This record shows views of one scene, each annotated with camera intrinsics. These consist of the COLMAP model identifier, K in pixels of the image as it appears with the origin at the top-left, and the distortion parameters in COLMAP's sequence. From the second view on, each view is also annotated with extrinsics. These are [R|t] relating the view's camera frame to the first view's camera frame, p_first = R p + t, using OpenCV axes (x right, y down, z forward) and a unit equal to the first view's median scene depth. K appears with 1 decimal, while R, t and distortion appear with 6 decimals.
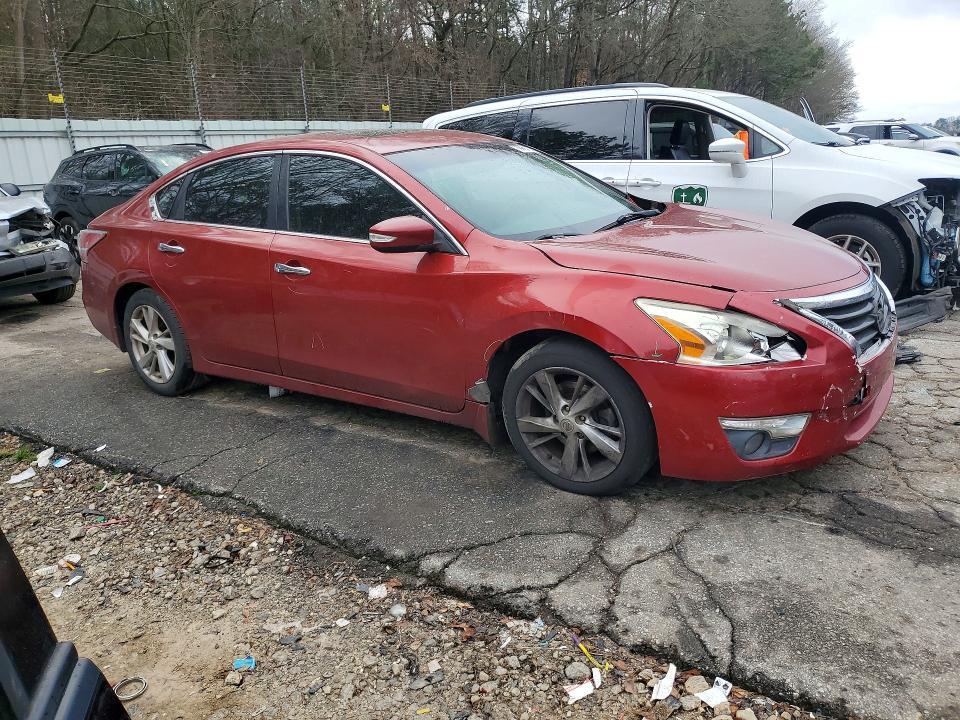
lens RADIAL K [[763.9, 0, 480.0], [0, 763.9, 360.0], [0, 0, 1]] dist [-0.041508, -0.001276]
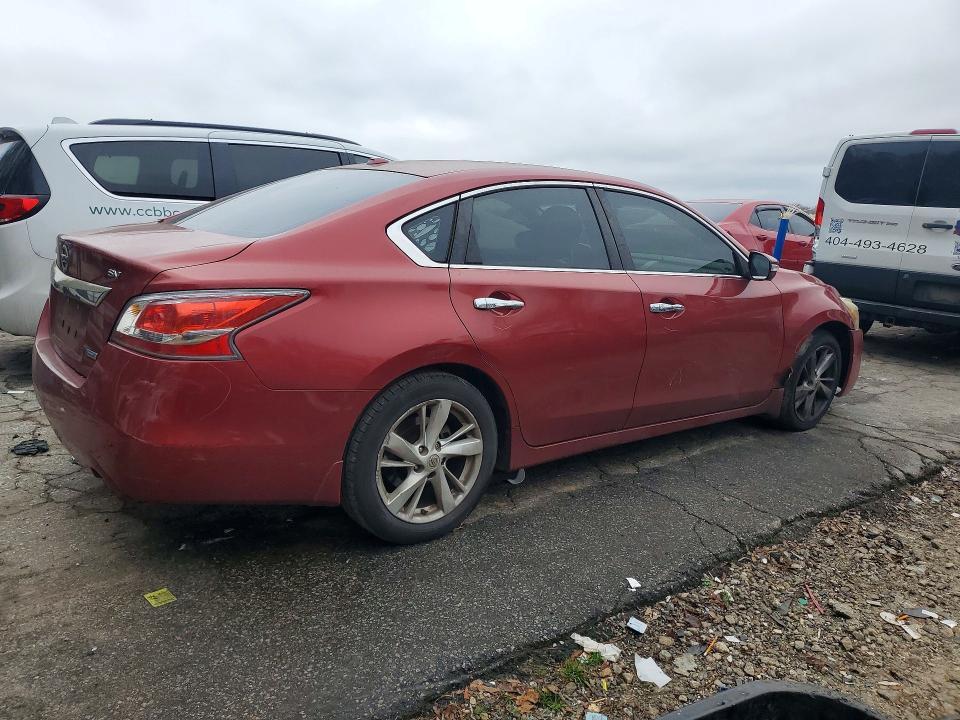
lens RADIAL K [[763.9, 0, 480.0], [0, 763.9, 360.0], [0, 0, 1]] dist [-0.041508, -0.001276]
pose [[0.293343, -0.146407, 0.944730, -1.227621], [0.187257, 0.977861, 0.093397, -0.188108], [-0.937488, 0.149510, 0.314265, 0.907612]]
